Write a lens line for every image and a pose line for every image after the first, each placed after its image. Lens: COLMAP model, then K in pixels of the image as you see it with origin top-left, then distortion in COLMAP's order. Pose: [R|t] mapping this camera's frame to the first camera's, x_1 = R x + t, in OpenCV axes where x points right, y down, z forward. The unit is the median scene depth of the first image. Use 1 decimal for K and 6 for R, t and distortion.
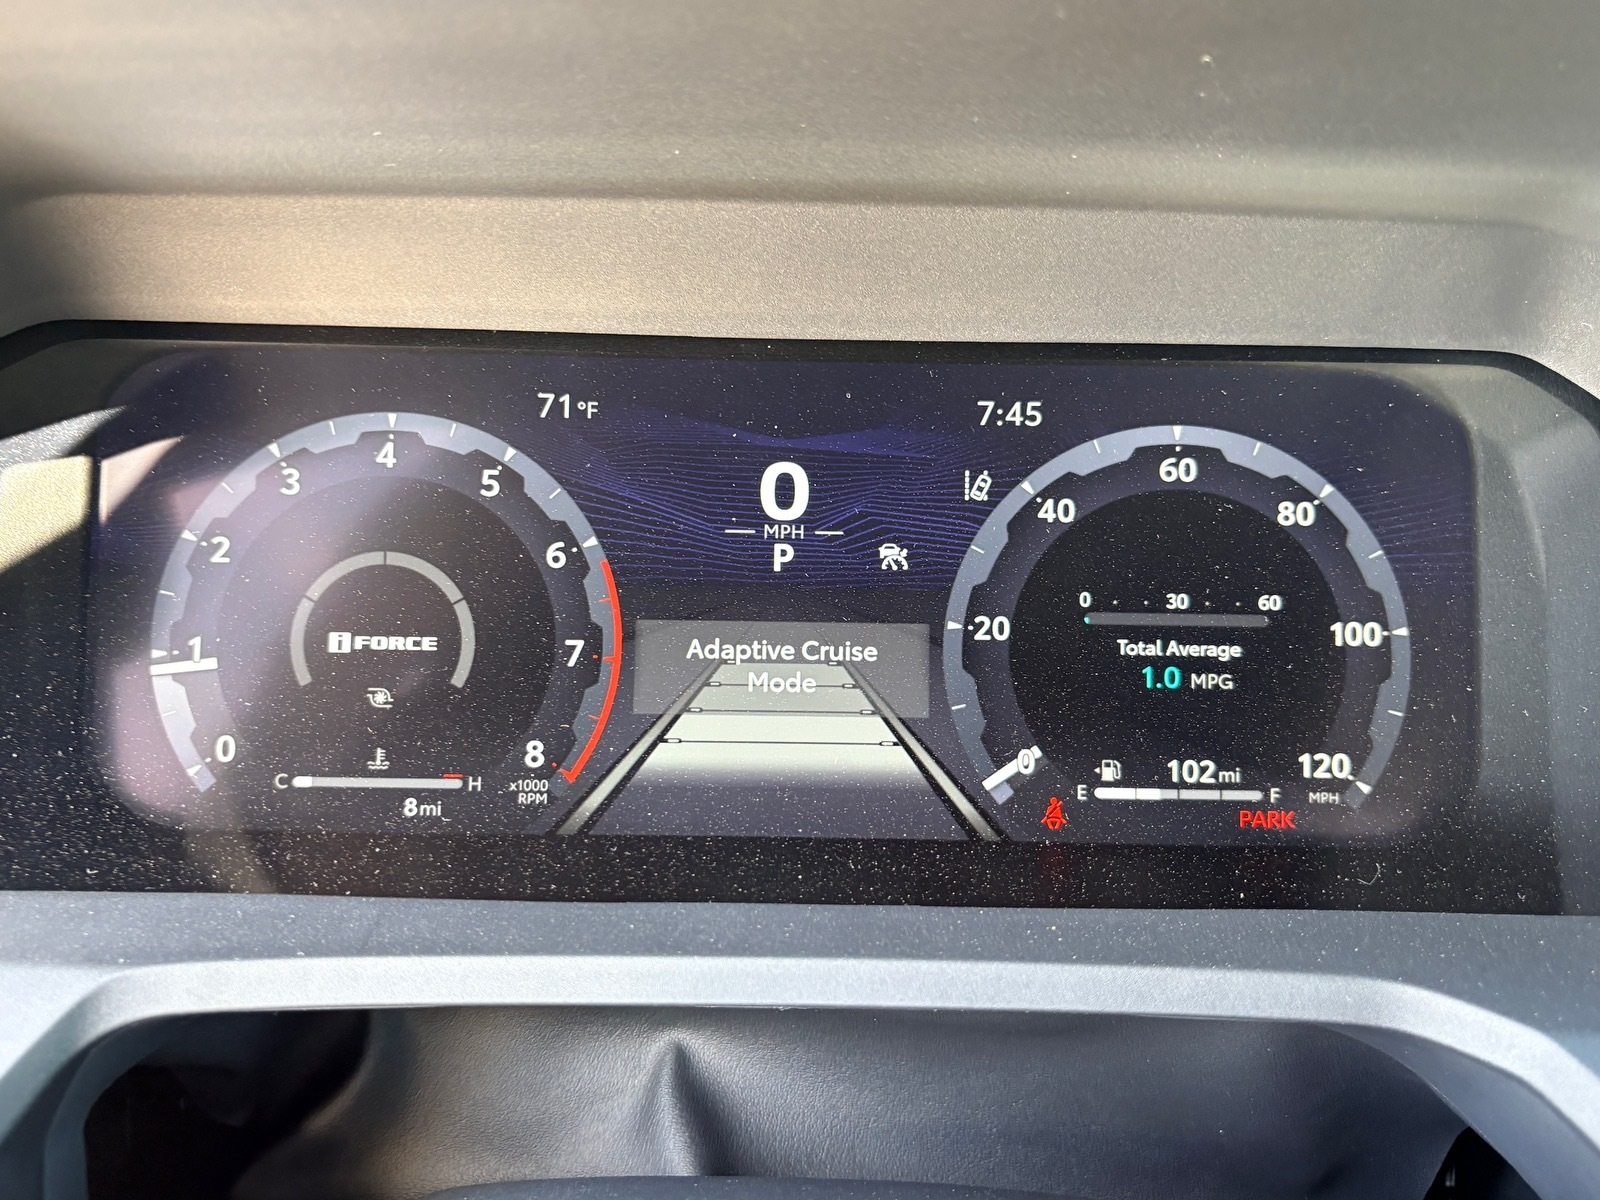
lens RADIAL K [[1386.2, 0, 802.4], [0, 1386.2, 605.6], [0, 0, 1]] dist [0.015164, -0.010371]
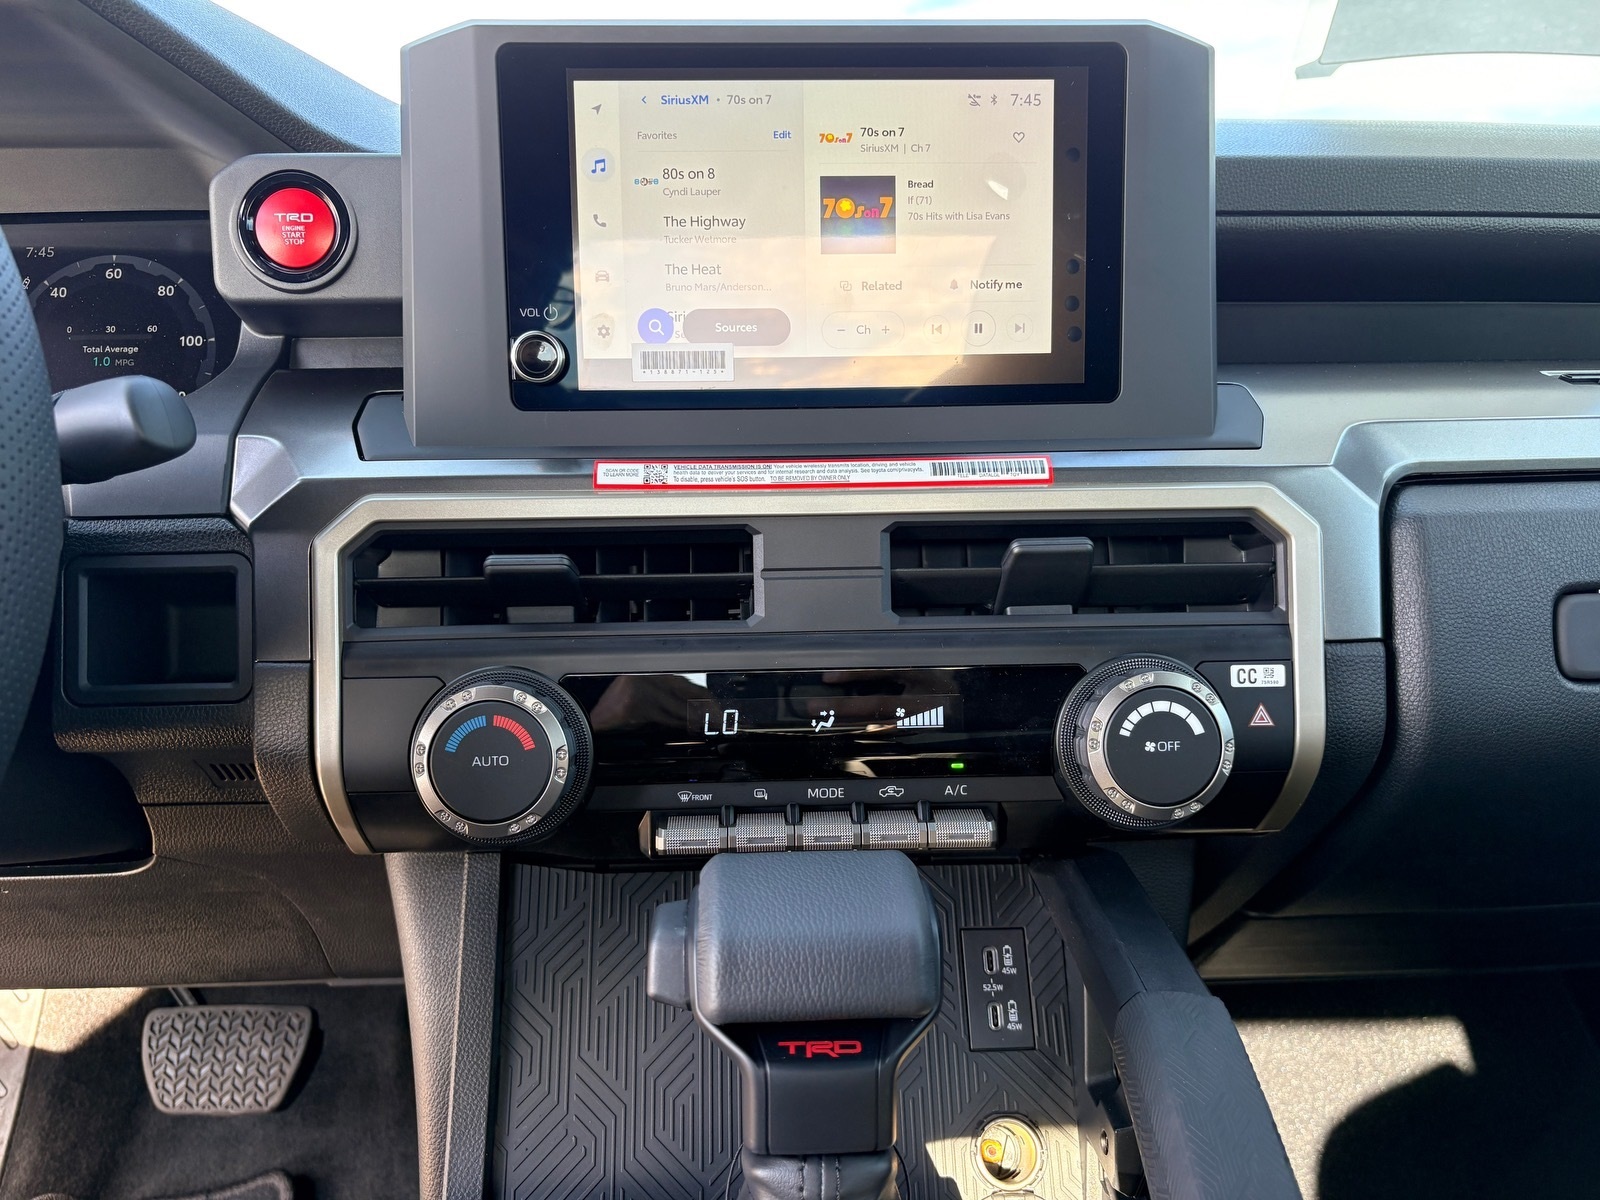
lens RADIAL K [[1212.3, 0, 806.8], [0, 1212.3, 614.6], [0, 0, 1]] dist [0.031160, -0.038729]
pose [[0.998552, -0.041434, 0.034316, 1.319932], [0.043642, 0.996844, -0.066308, 0.644270], [-0.031460, 0.067710, 0.997209, -0.990890]]
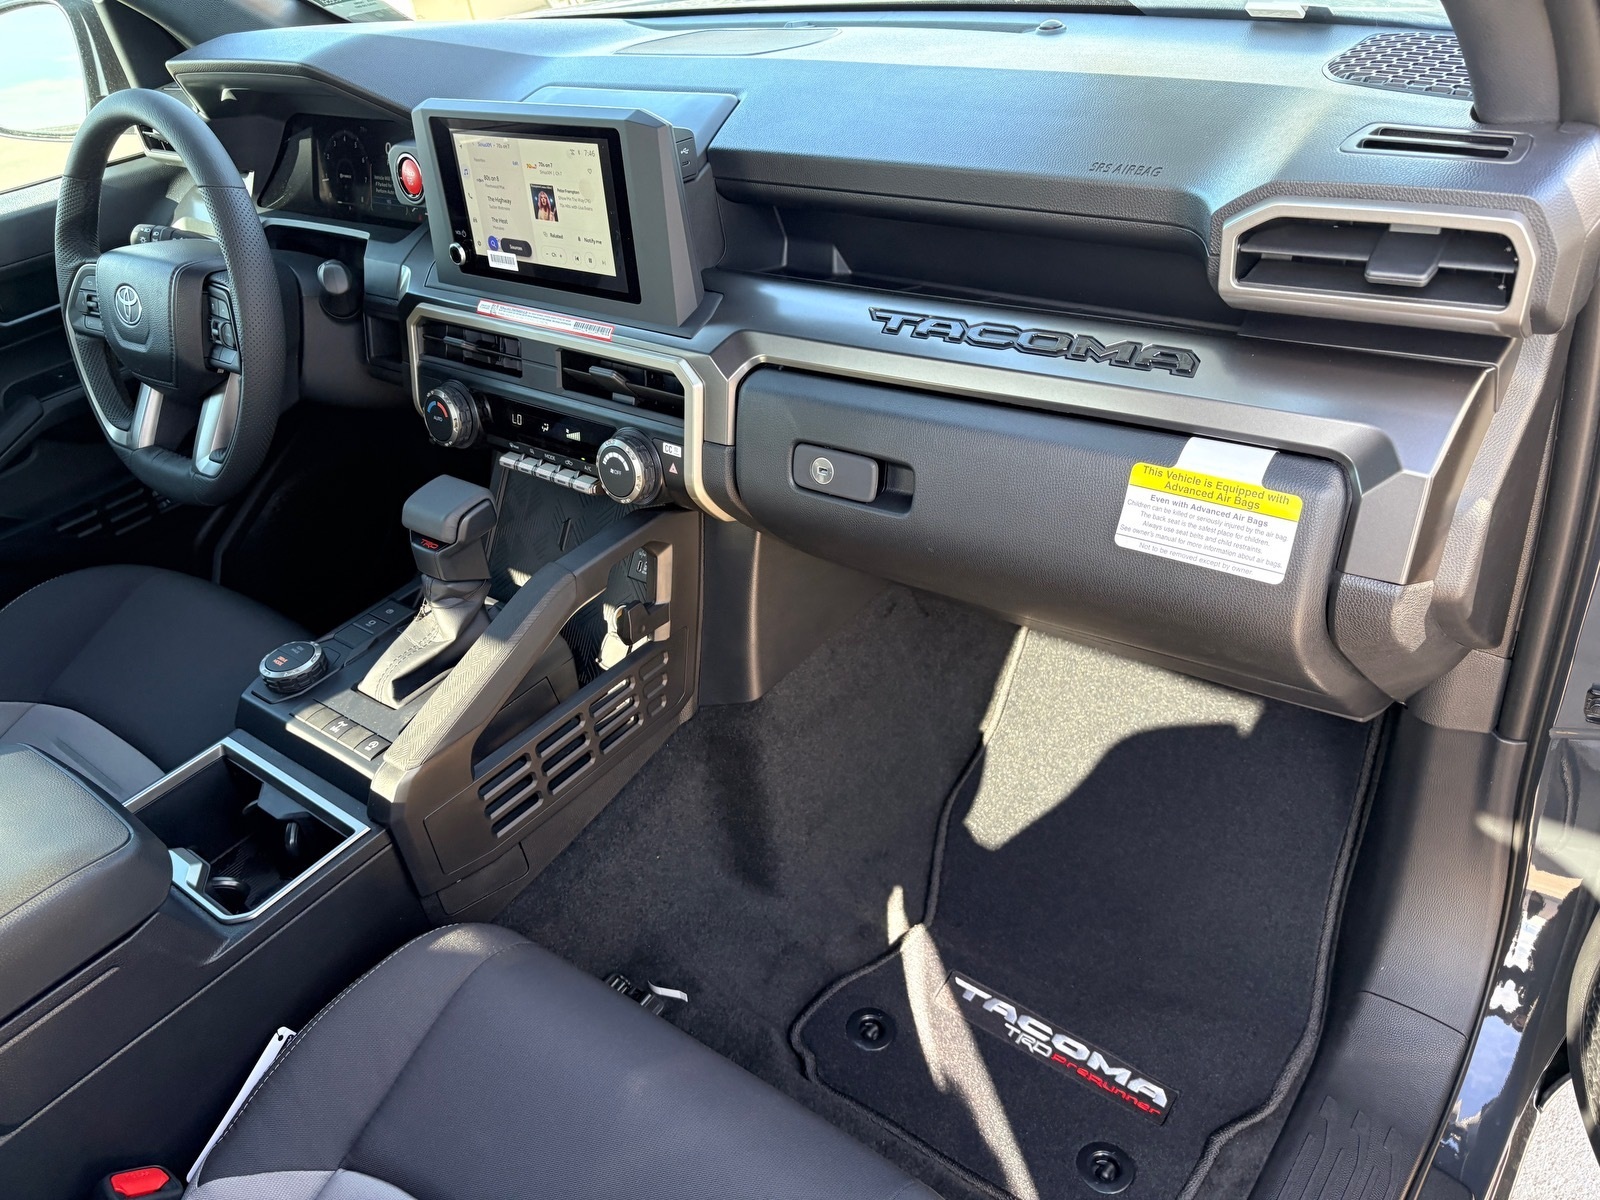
lens RADIAL K [[1212.3, 0, 789.5], [0, 1212.3, 610.8], [0, 0, 1]] dist [0.031160, -0.038729]
pose [[0.765449, 0.253838, -0.591315, 4.262035], [-0.043695, 0.937292, 0.345794, -0.102464], [0.642011, -0.238850, 0.728541, -1.761640]]
